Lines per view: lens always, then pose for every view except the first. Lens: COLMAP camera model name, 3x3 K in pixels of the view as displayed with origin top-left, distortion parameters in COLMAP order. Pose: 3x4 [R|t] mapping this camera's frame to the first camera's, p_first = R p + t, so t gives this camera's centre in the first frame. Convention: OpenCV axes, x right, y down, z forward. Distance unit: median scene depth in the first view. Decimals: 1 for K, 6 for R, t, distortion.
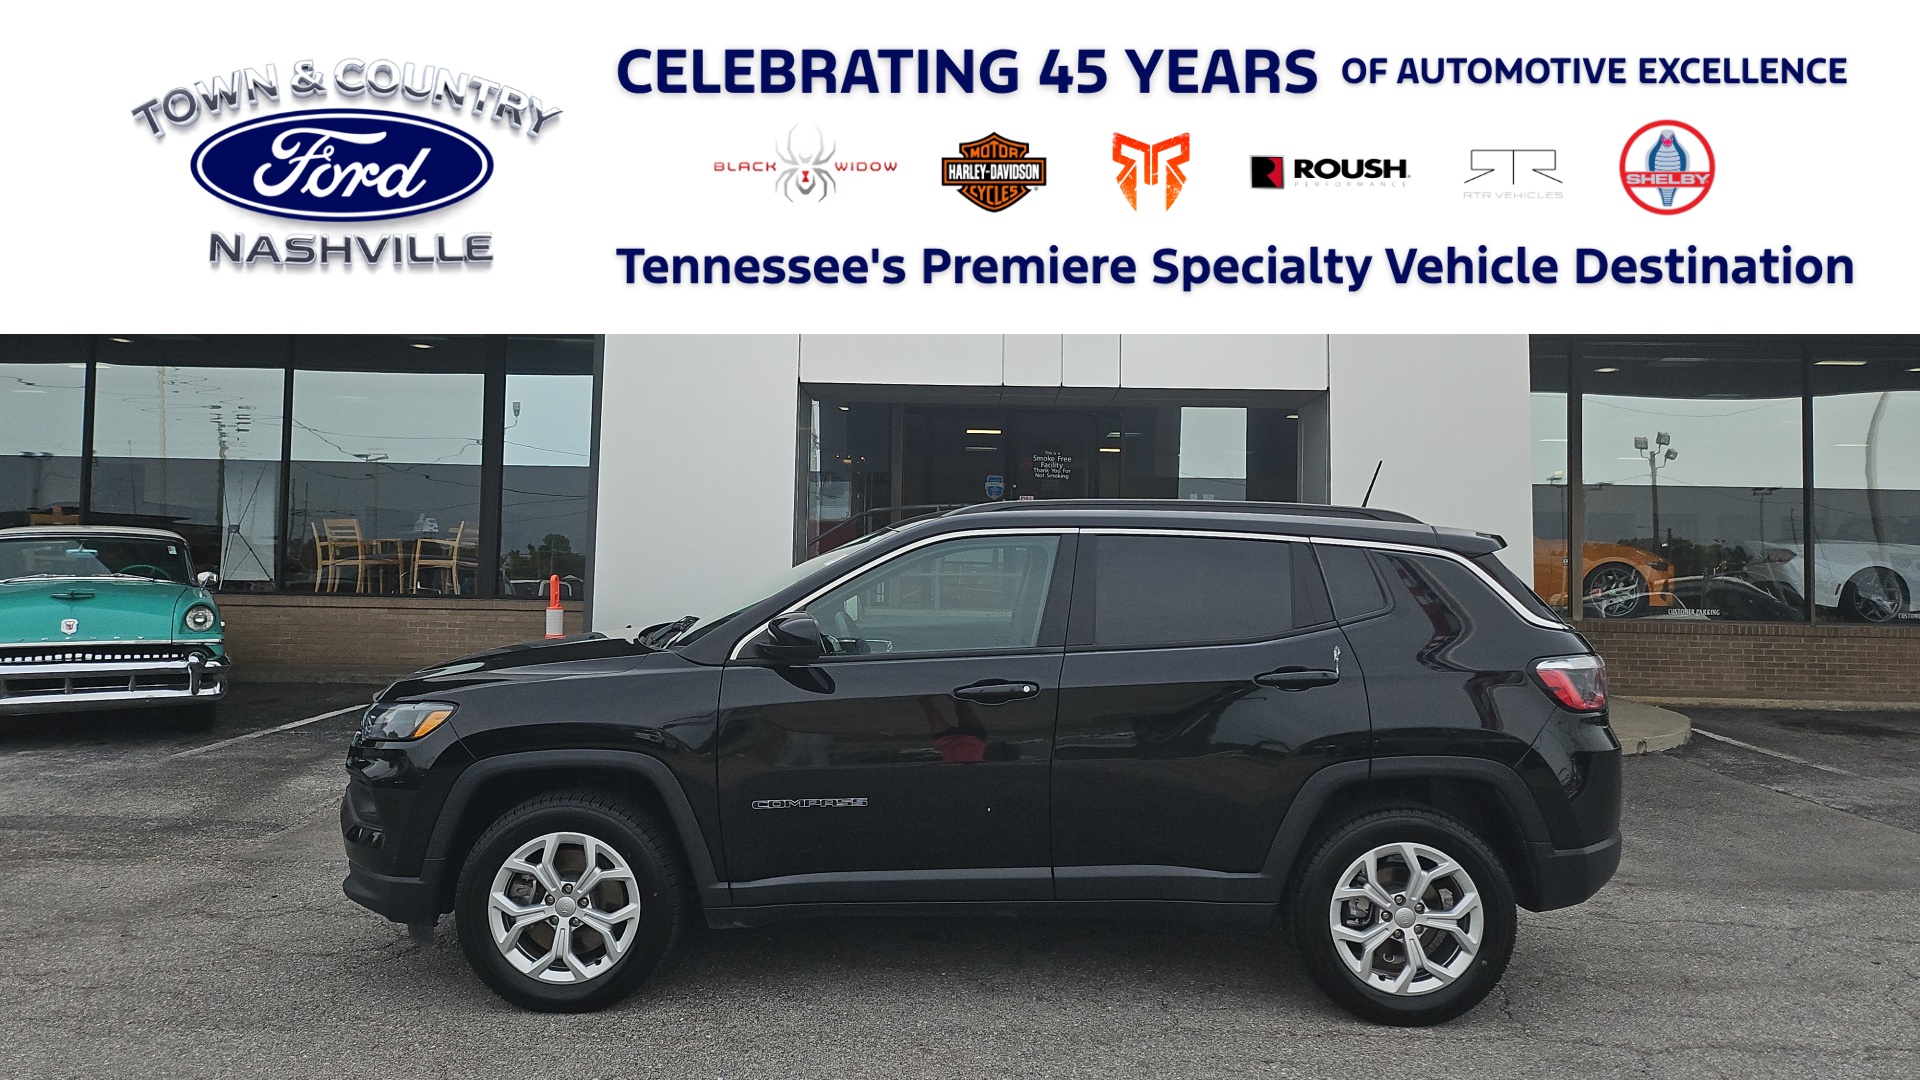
lens RADIAL K [[1328.9, 0, 958.6], [0, 1328.9, 548.7], [0, 0, 1]] dist [0.076287, -0.079826]
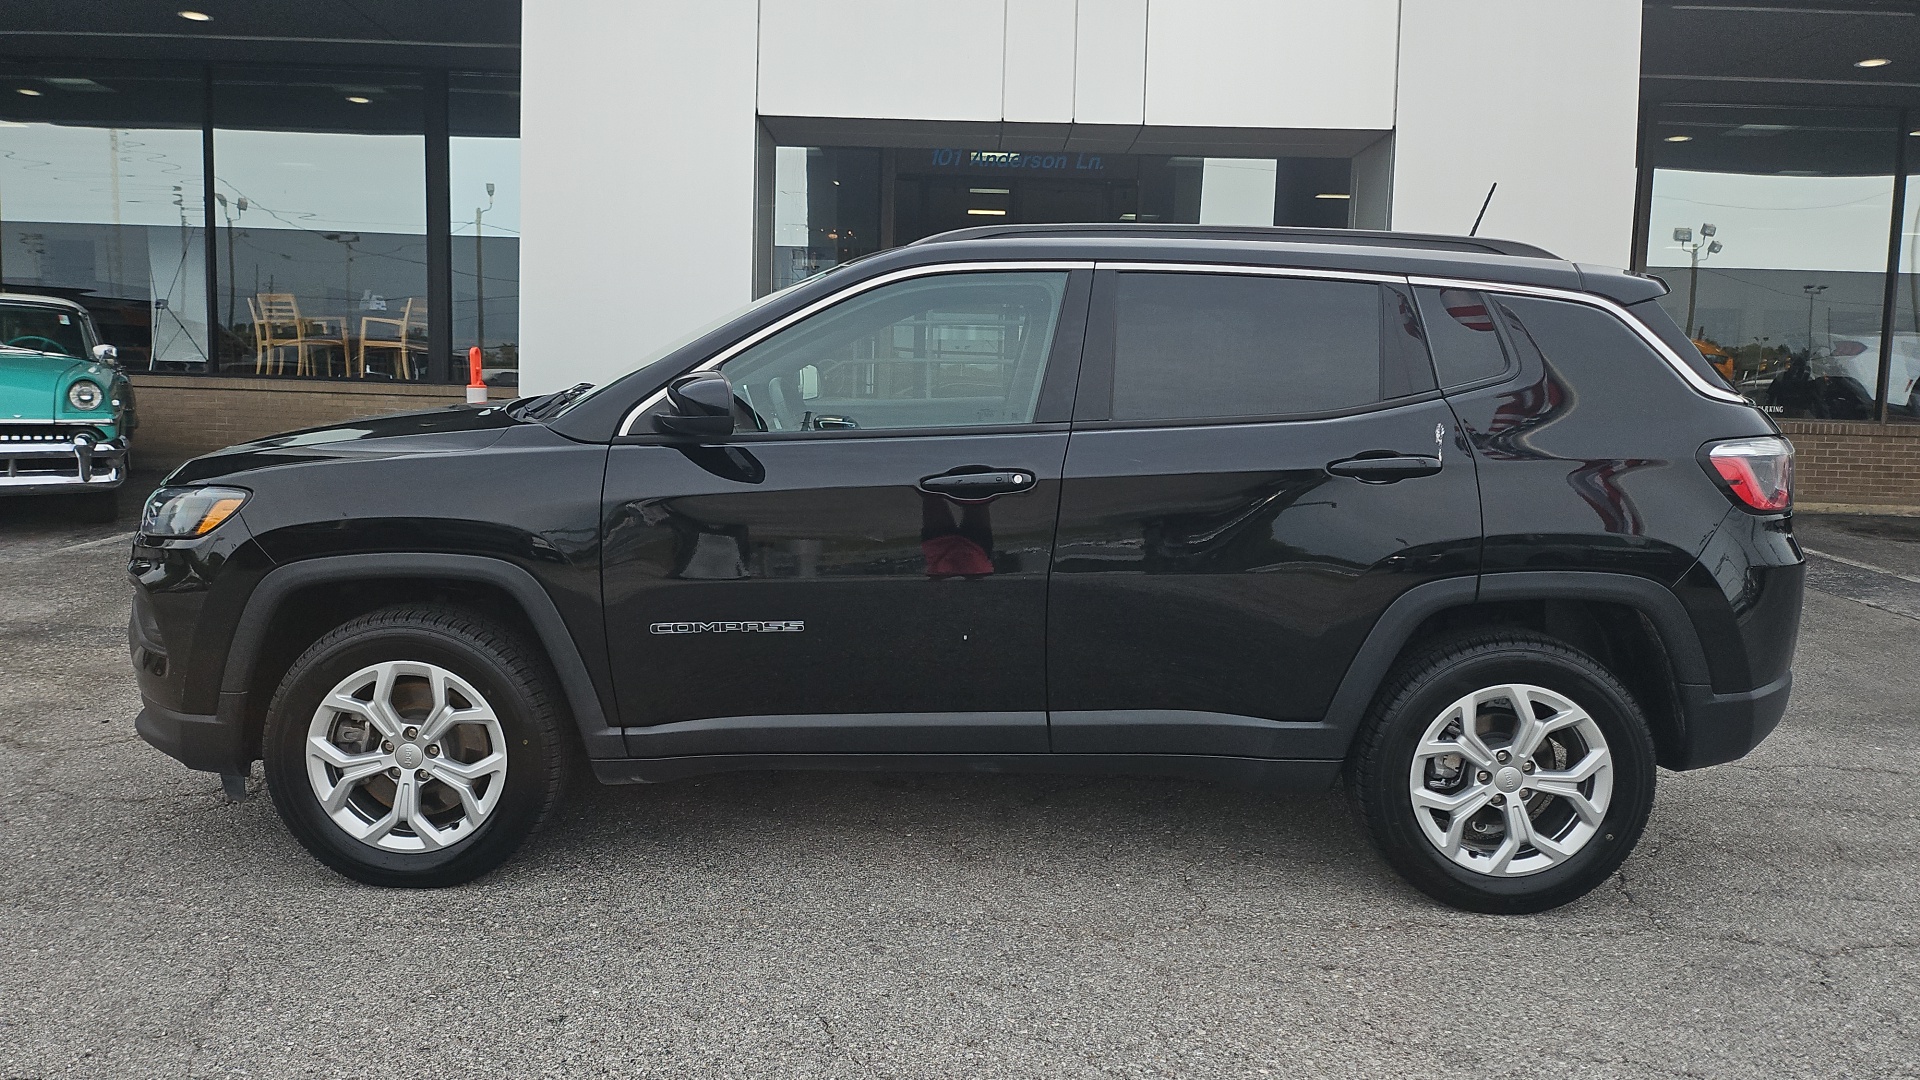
lens RADIAL K [[1328.9, 0, 958.6], [0, 1328.9, 548.7], [0, 0, 1]] dist [0.076287, -0.079826]
pose [[0.999957, 0.009016, -0.002355, 0.020014], [-0.008569, 0.989013, 0.147582, 0.034470], [0.003659, -0.147555, 0.989047, 0.259731]]
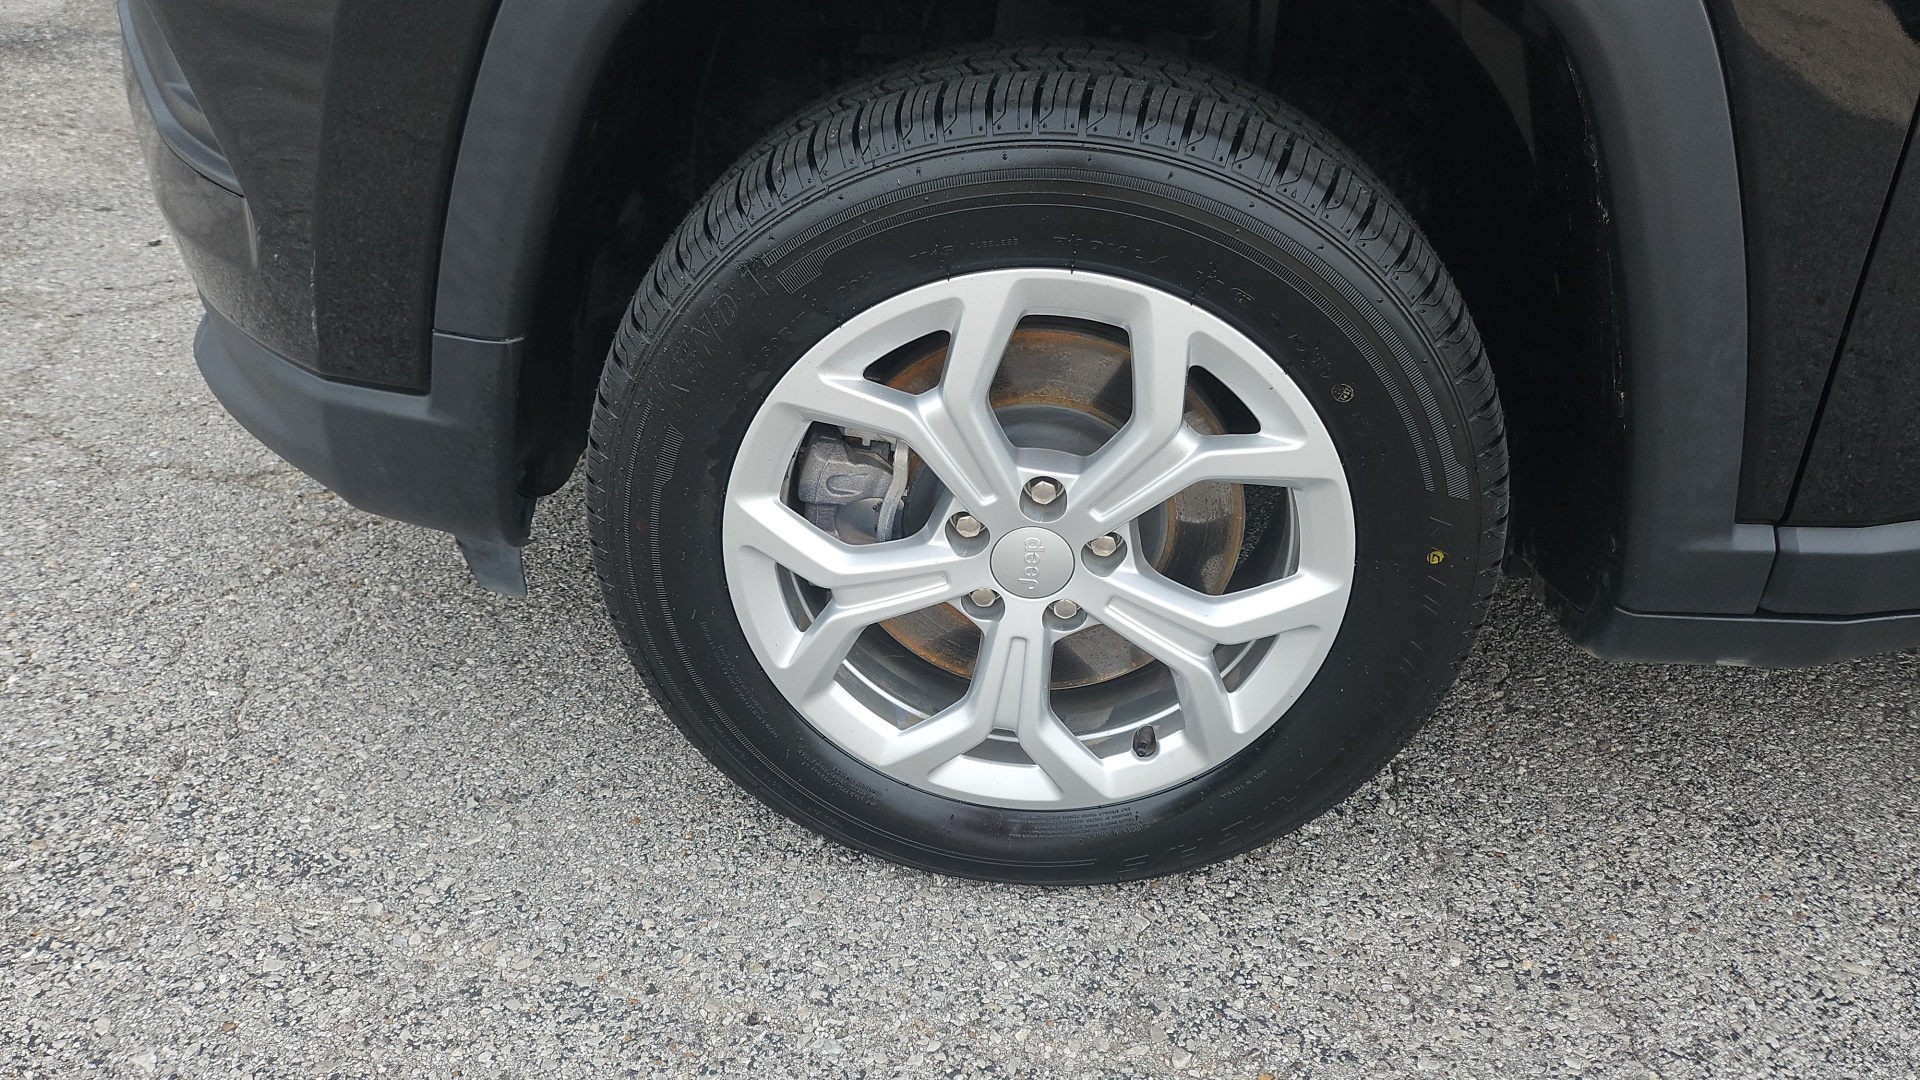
lens RADIAL K [[1328.9, 0, 958.6], [0, 1328.9, 548.7], [0, 0, 1]] dist [0.076287, -0.079826]
pose [[0.996495, 0.063770, -0.054137, -0.289810], [-0.025059, 0.845024, 0.534140, 0.134982], [0.079809, -0.530912, 0.843661, 0.787412]]
